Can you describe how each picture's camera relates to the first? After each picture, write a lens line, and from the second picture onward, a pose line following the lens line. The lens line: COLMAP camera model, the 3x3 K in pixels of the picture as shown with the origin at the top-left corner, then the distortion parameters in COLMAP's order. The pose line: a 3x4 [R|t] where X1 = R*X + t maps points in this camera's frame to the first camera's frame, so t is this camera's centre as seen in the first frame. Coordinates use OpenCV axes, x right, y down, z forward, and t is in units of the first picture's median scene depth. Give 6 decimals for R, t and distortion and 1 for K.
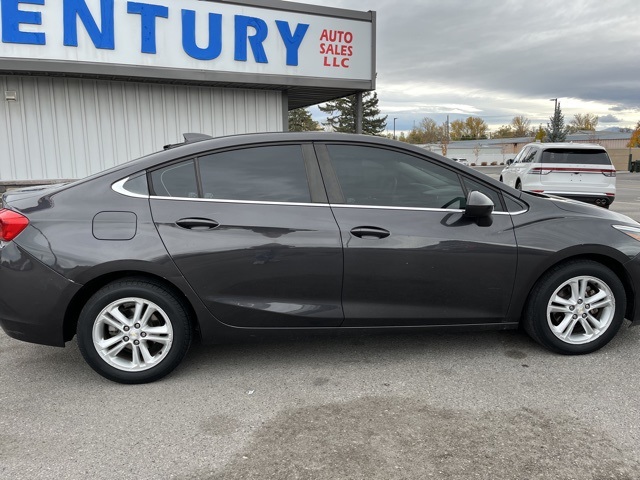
lens RADIAL K [[484.3, 0, 315.7], [0, 484.3, 237.9], [0, 0, 1]] dist [0.068281, -0.097193]
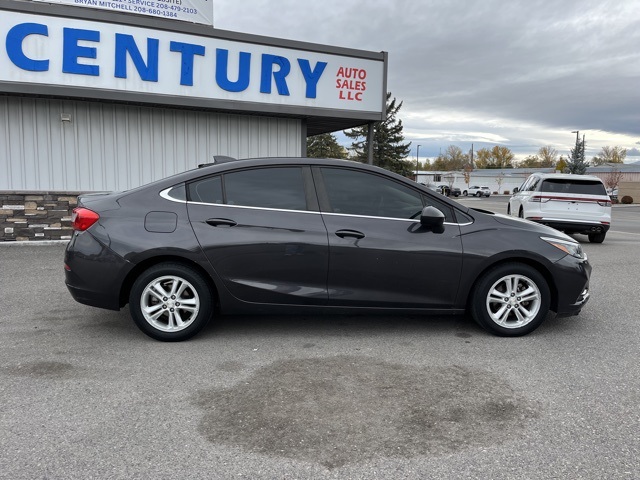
lens RADIAL K [[484.3, 0, 324.4], [0, 484.3, 242.5], [0, 0, 1]] dist [0.068281, -0.097193]
pose [[0.998912, 0.035671, -0.030049, 0.033647], [-0.036778, 0.998633, -0.037132, 0.025594], [0.028683, 0.038197, 0.998858, -0.132794]]
